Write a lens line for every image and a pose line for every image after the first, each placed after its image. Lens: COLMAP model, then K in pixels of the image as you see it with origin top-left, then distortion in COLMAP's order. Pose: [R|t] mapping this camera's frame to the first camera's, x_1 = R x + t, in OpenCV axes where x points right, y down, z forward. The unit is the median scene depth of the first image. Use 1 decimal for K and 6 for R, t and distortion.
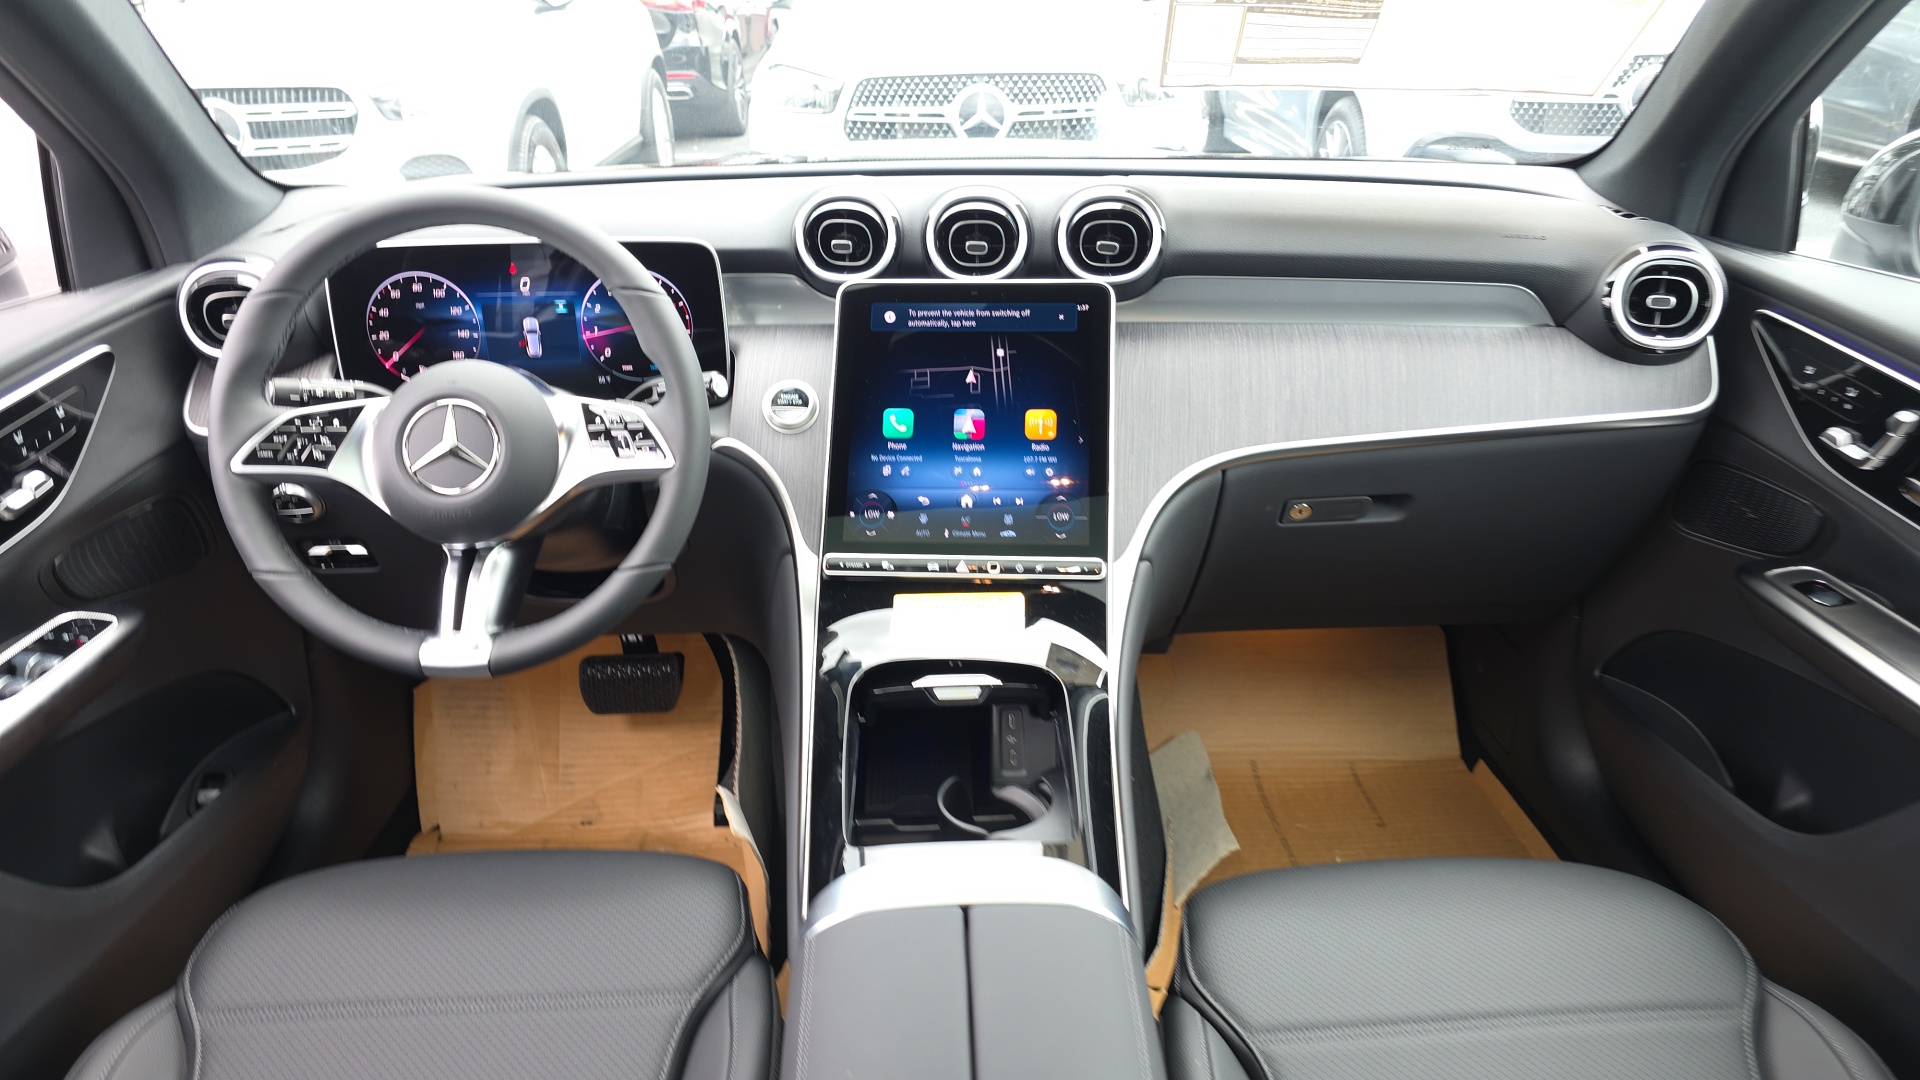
lens RADIAL K [[1303.0, 0, 960.3], [0, 1303.0, 561.2], [0, 0, 1]] dist [0.054116, -0.041130]
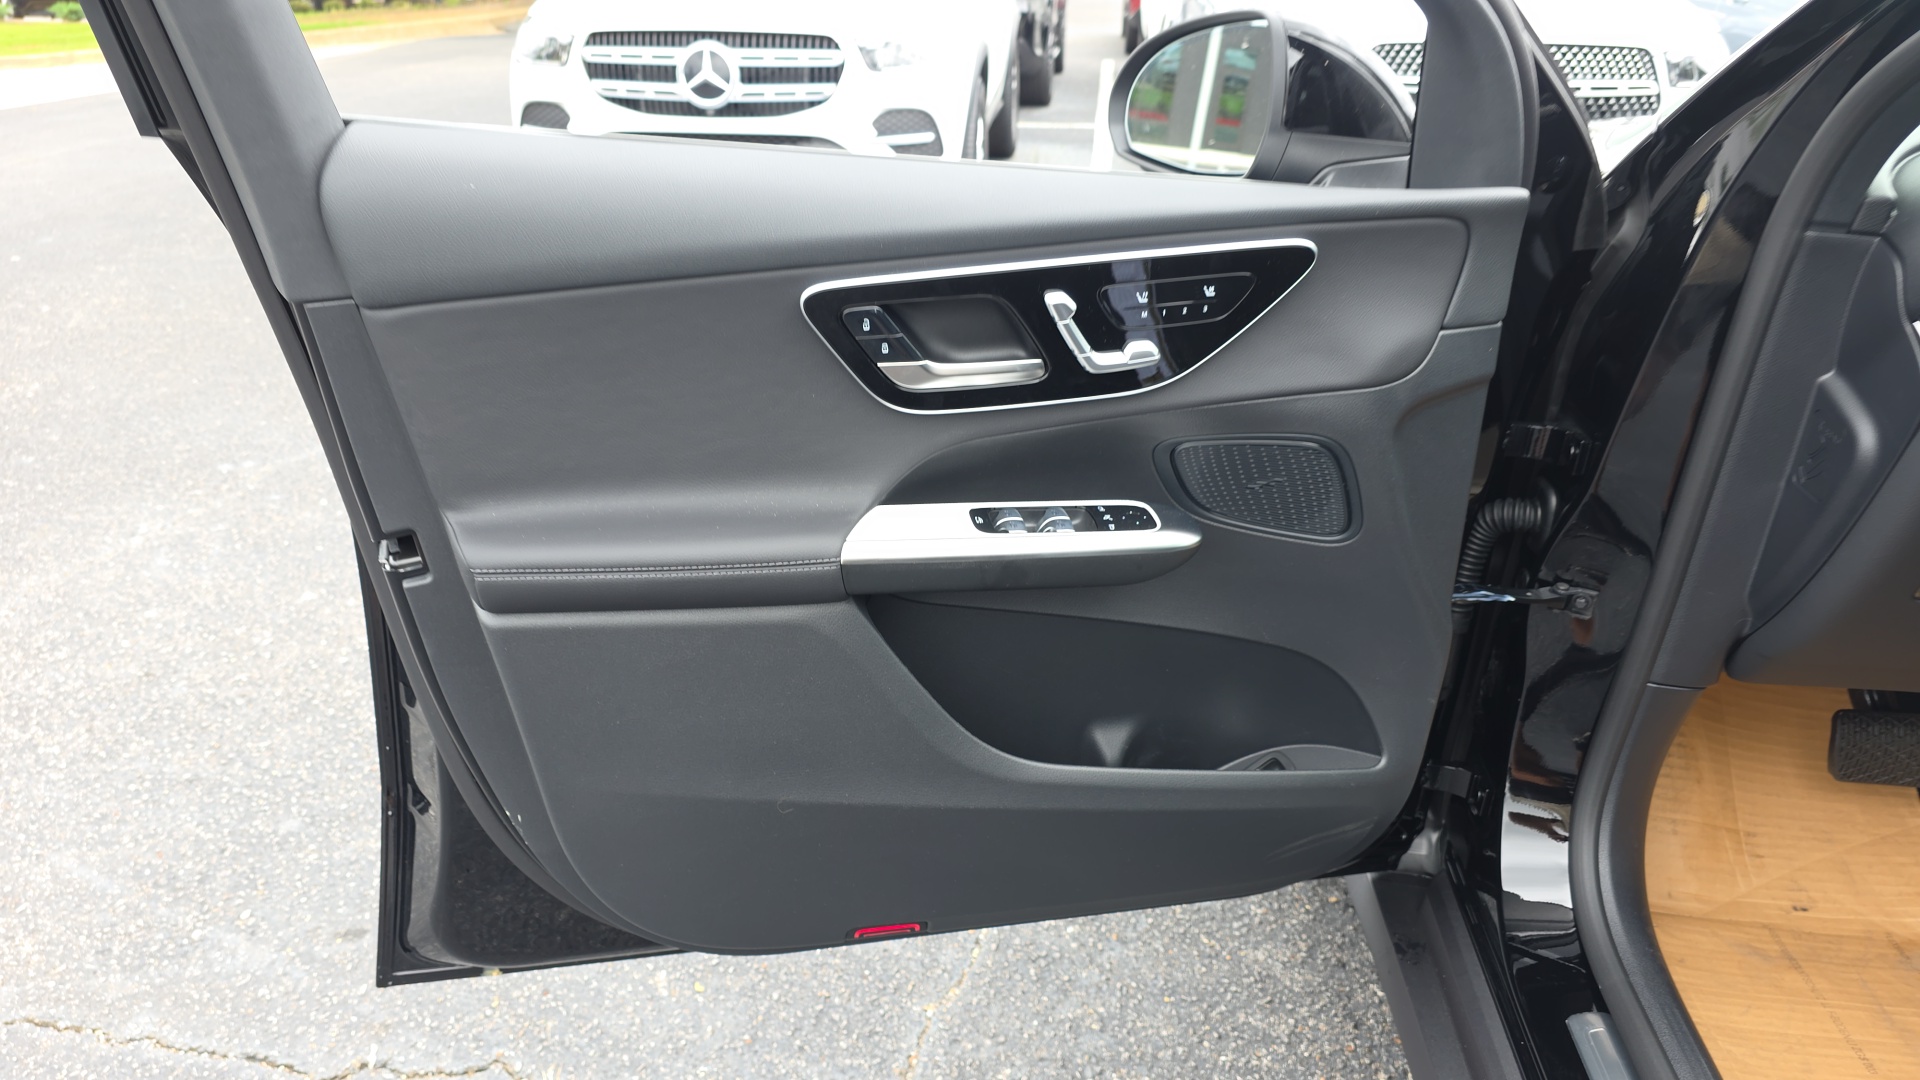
lens RADIAL K [[1303.0, 0, 931.4], [0, 1303.0, 562.0], [0, 0, 1]] dist [0.054116, -0.041130]
pose [[0.990149, 0.086951, -0.109747, -1.057189], [-0.085435, 0.996173, 0.018455, 0.020752], [0.110932, -0.008897, 0.993788, 0.166969]]
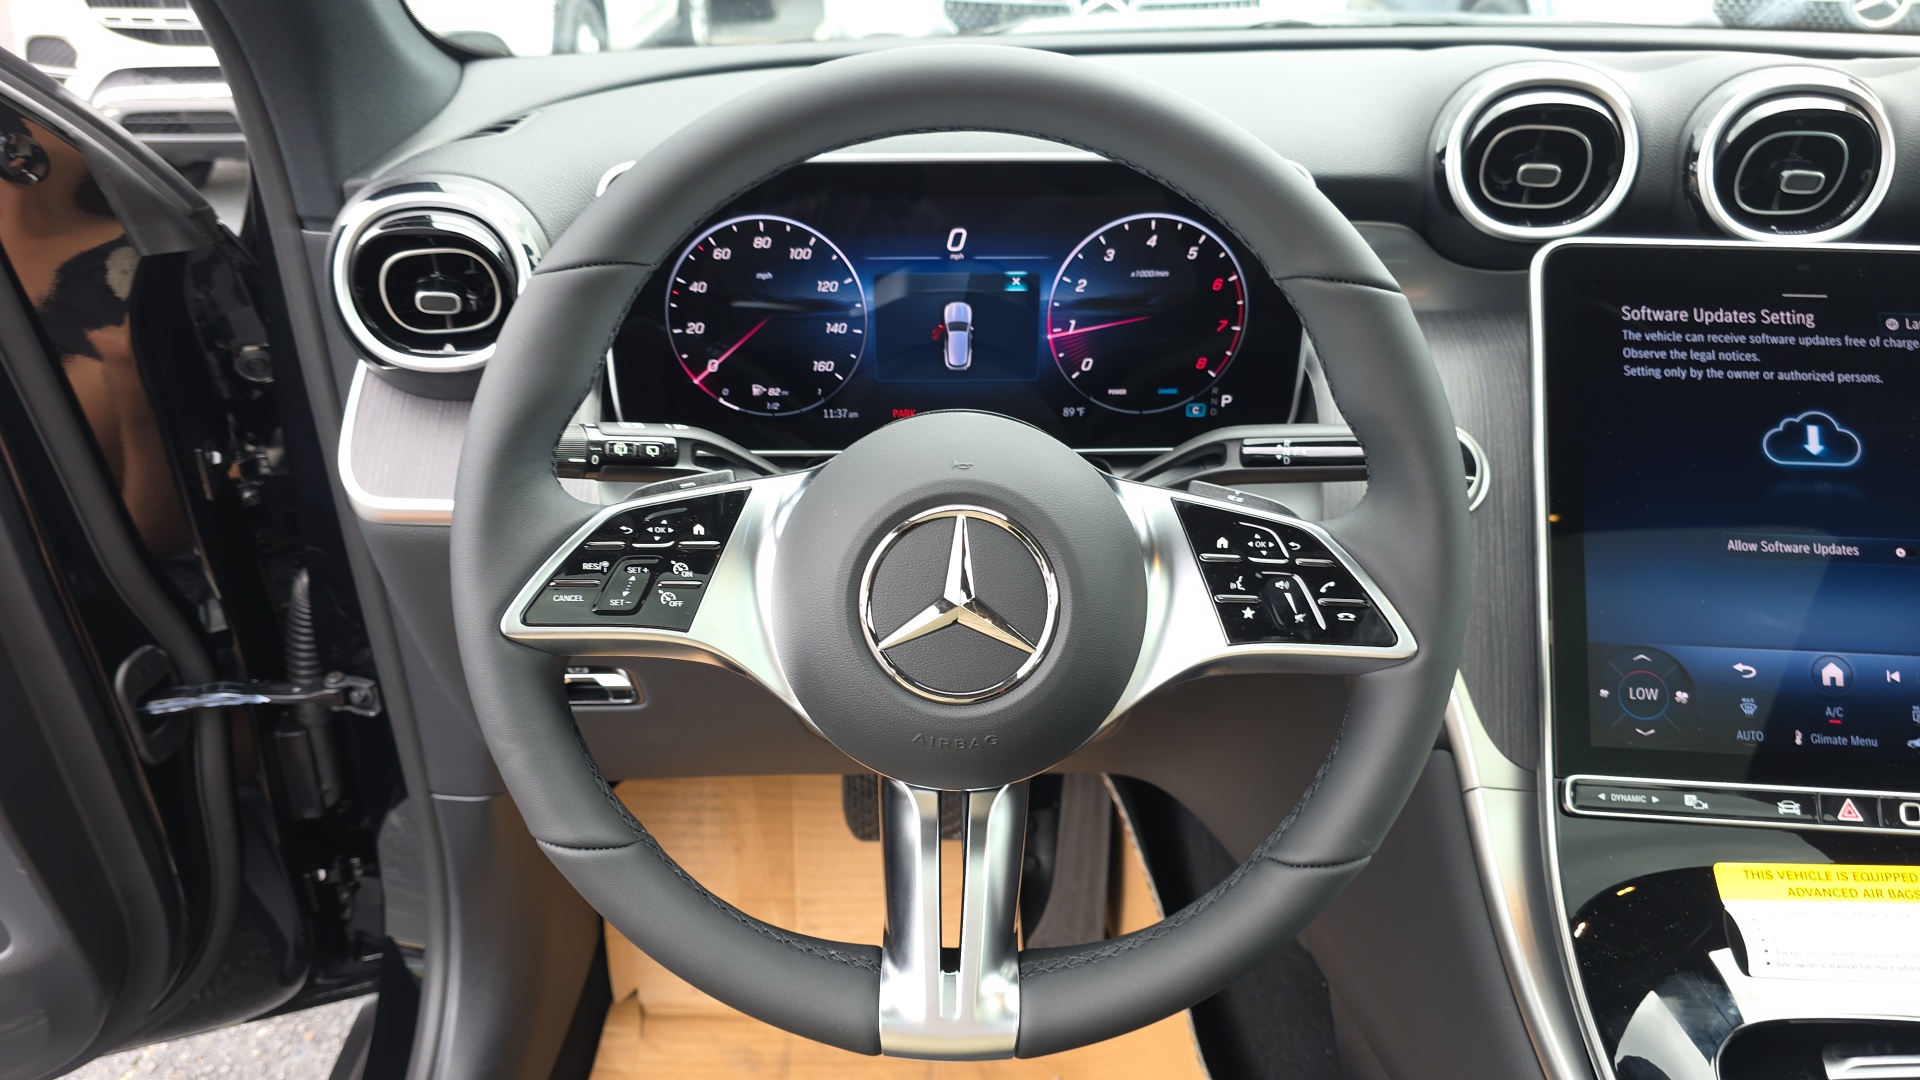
lens RADIAL K [[1303.0, 0, 943.2], [0, 1303.0, 575.9], [0, 0, 1]] dist [0.054116, -0.041130]
pose [[0.999779, 0.020975, 0.001113, -0.331323], [-0.020997, 0.996655, 0.078980, -0.112553], [0.000547, -0.078986, 0.996876, 0.438194]]
